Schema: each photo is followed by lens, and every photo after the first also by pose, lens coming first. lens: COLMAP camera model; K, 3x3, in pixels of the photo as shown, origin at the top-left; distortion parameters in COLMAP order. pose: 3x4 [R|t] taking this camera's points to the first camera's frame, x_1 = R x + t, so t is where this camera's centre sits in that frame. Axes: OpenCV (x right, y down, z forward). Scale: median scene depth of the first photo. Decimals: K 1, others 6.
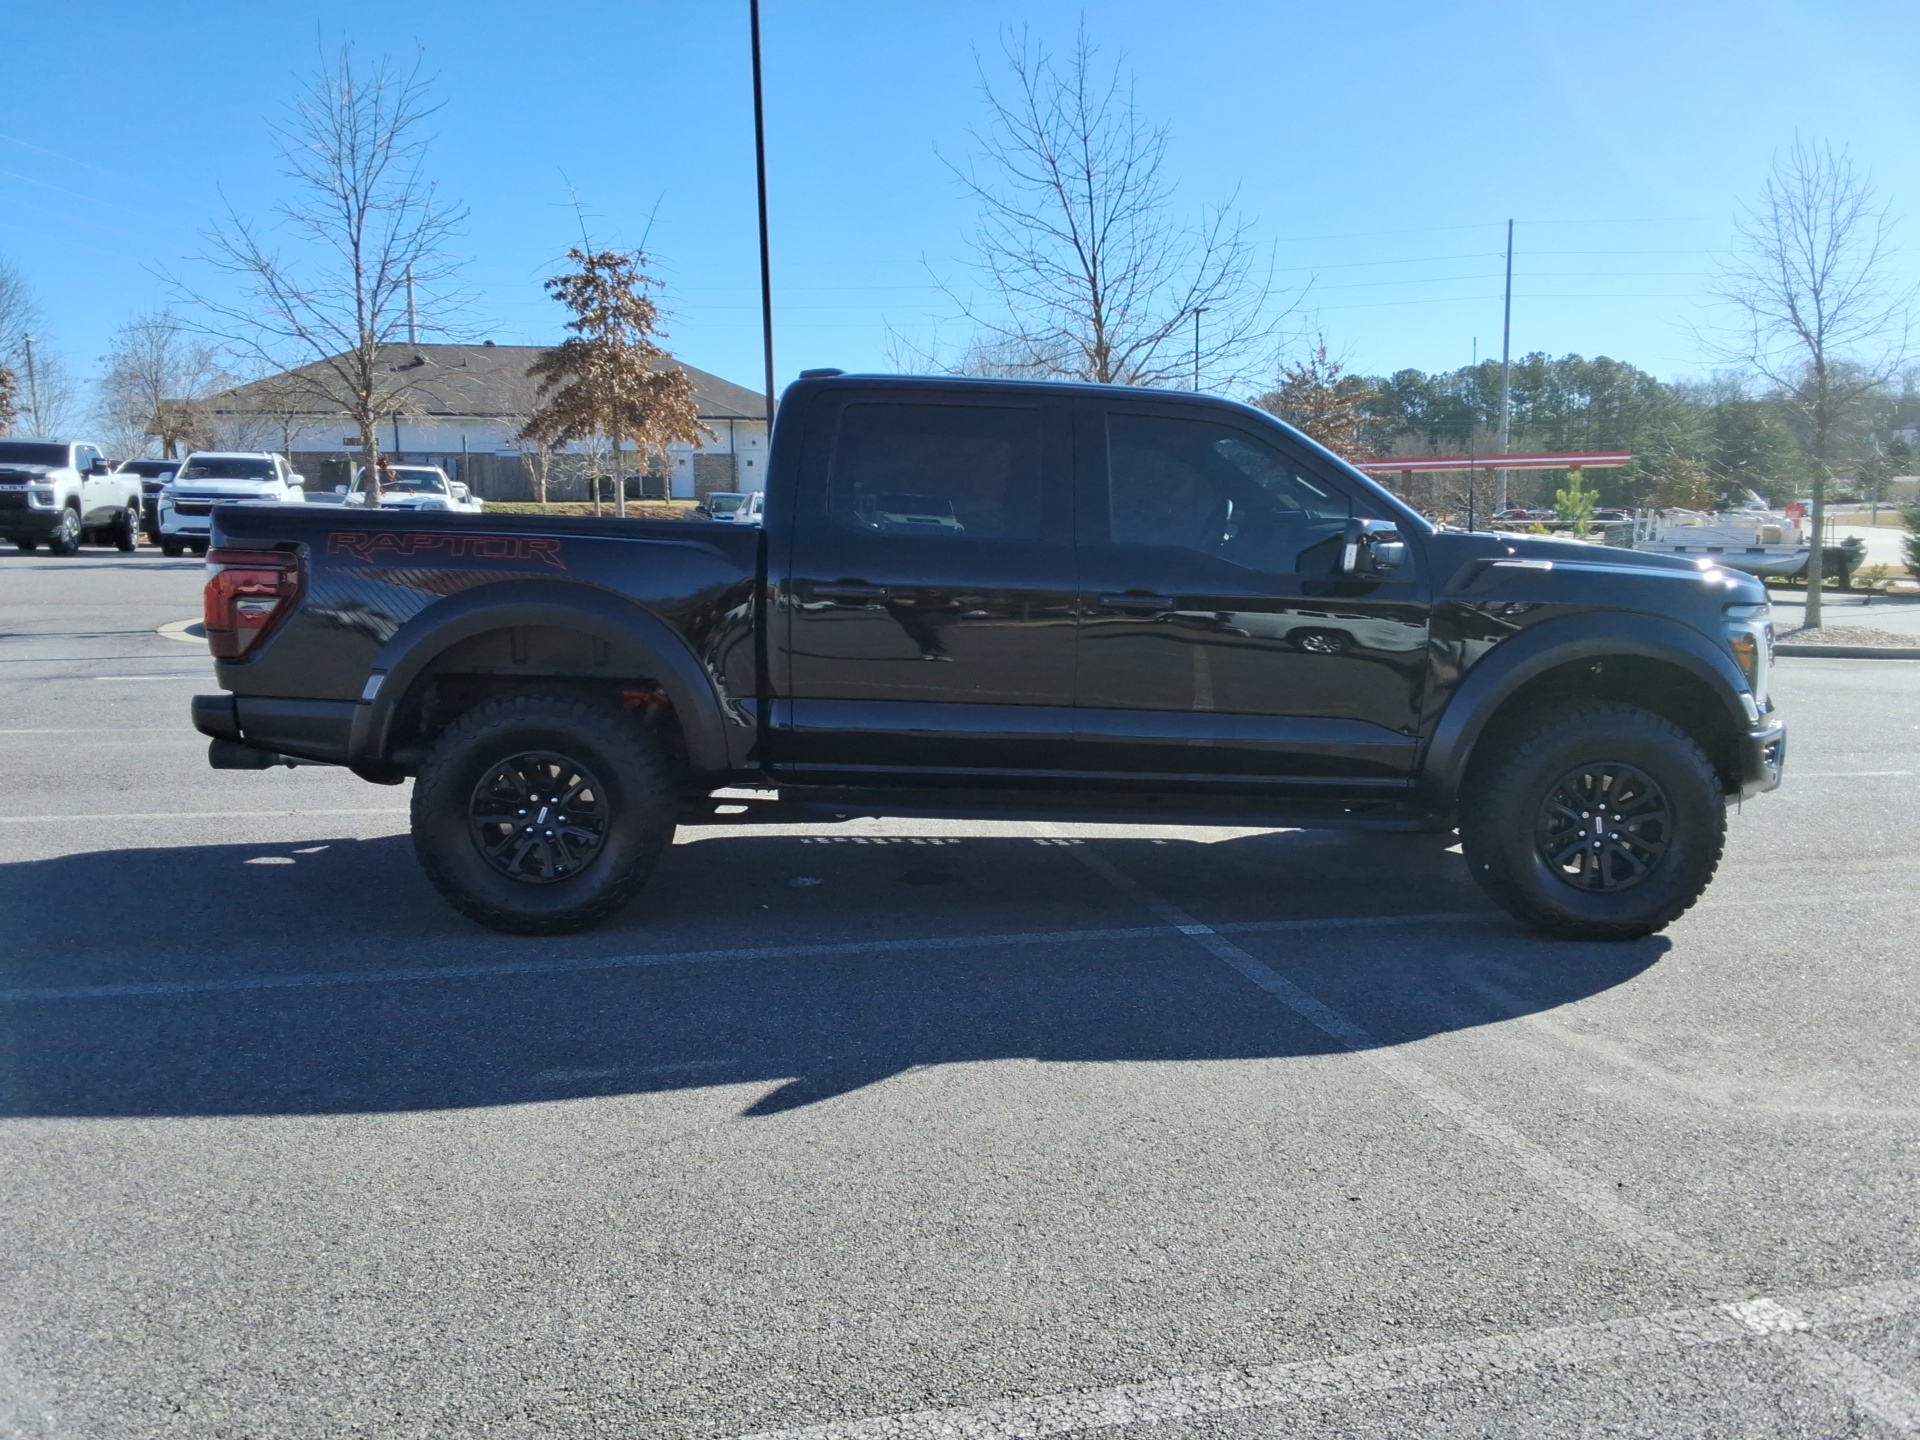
lens RADIAL K [[1528.9, 0, 967.4], [0, 1528.9, 719.9], [0, 0, 1]] dist [0.097499, -0.153224]
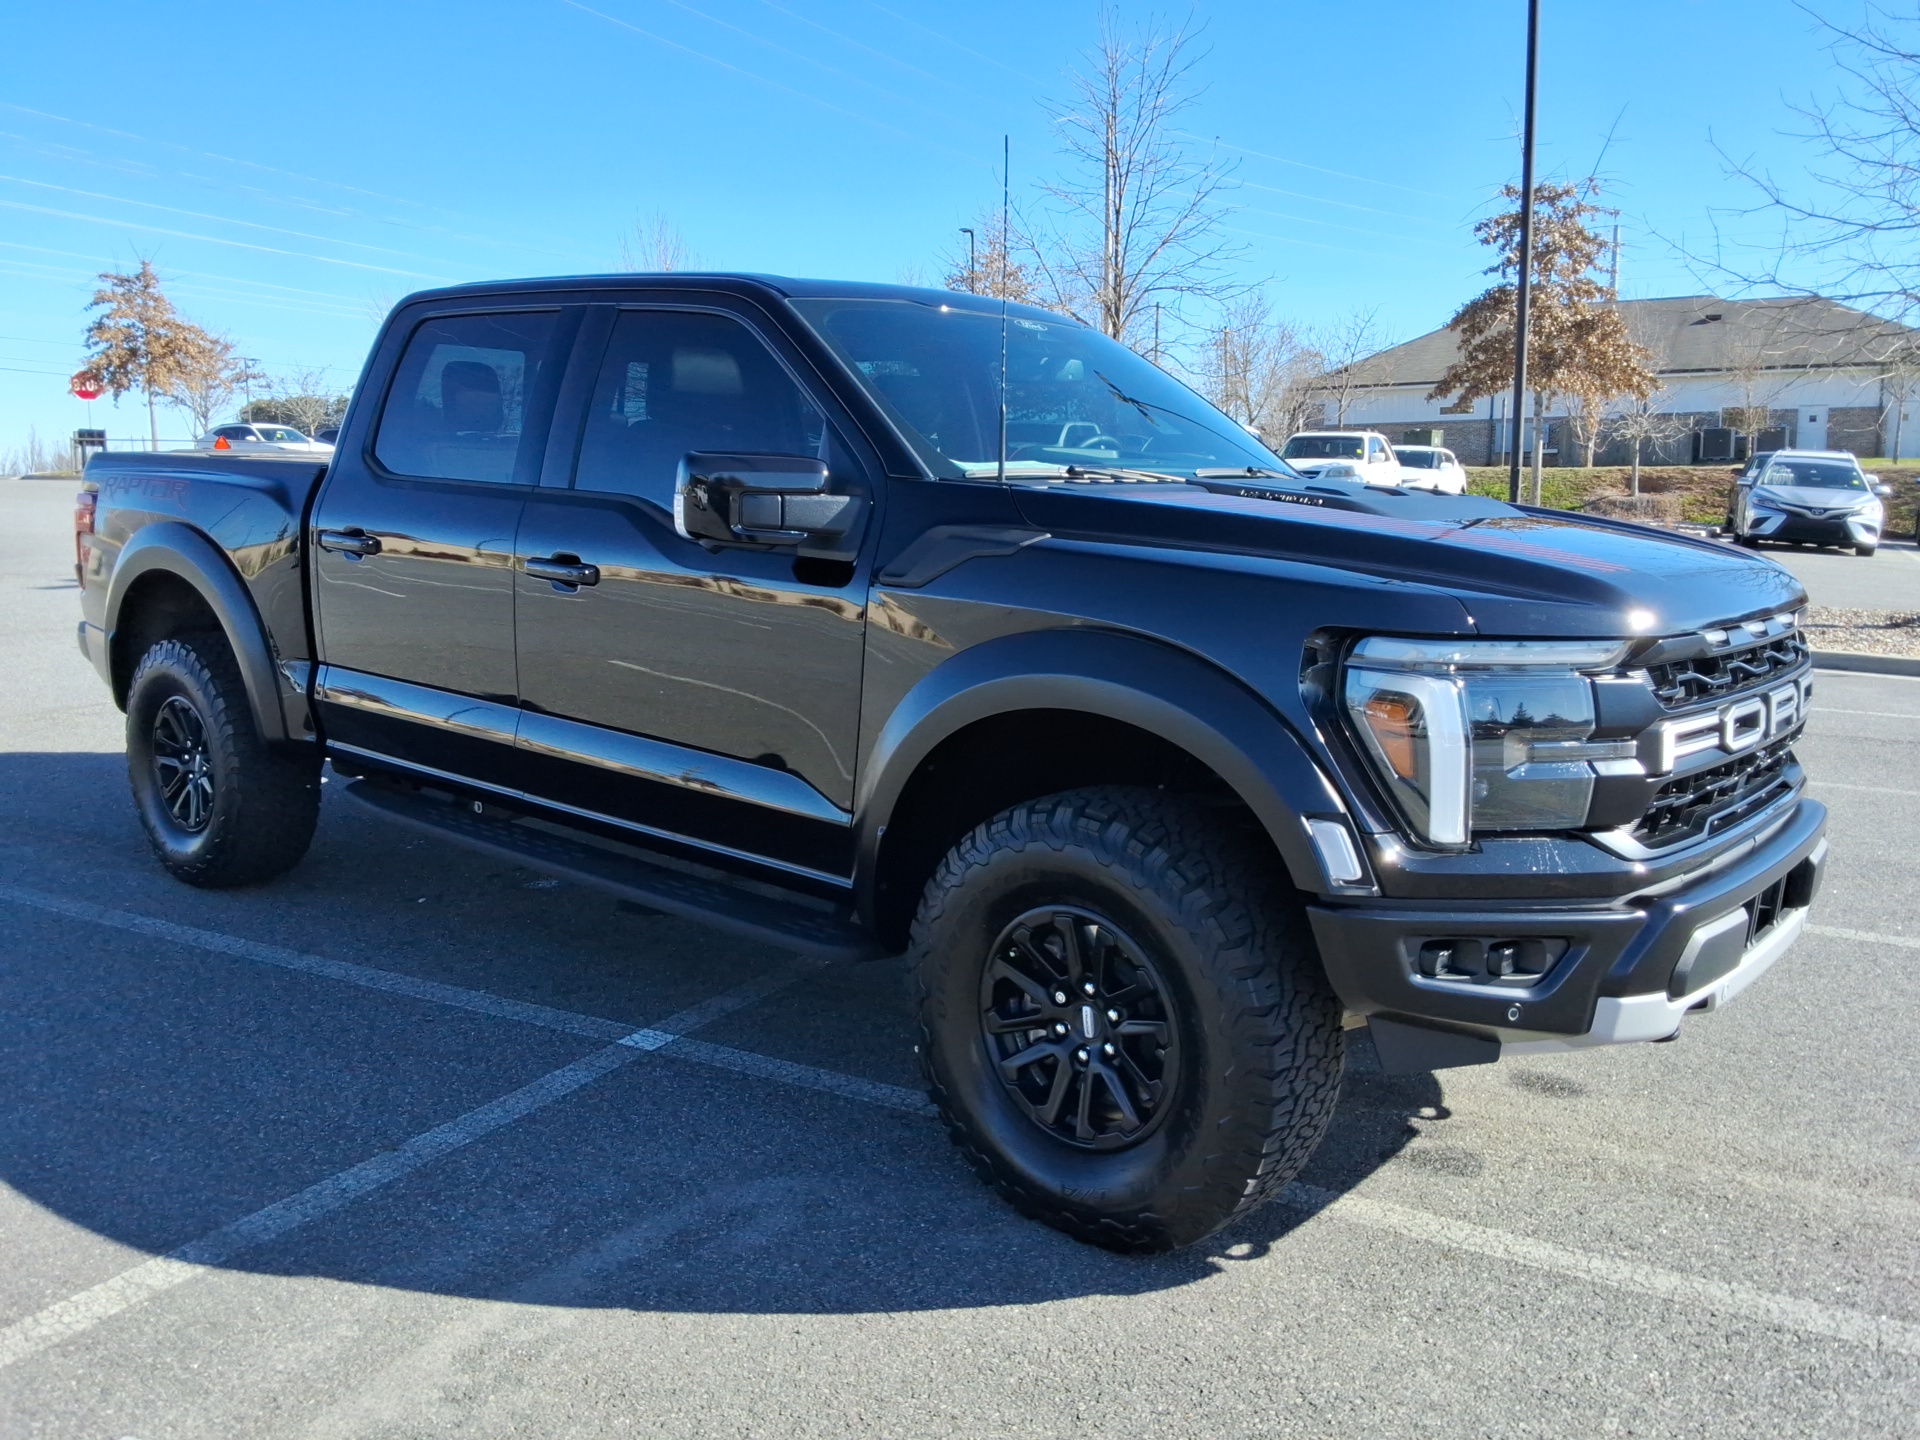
lens RADIAL K [[1528.9, 0, 954.4], [0, 1528.9, 718.5], [0, 0, 1]] dist [0.097499, -0.153224]
pose [[0.741960, 0.100714, -0.662836, 0.139909], [-0.088520, 0.994713, 0.052054, -0.011896], [0.664575, 0.020052, 0.746953, 0.110373]]
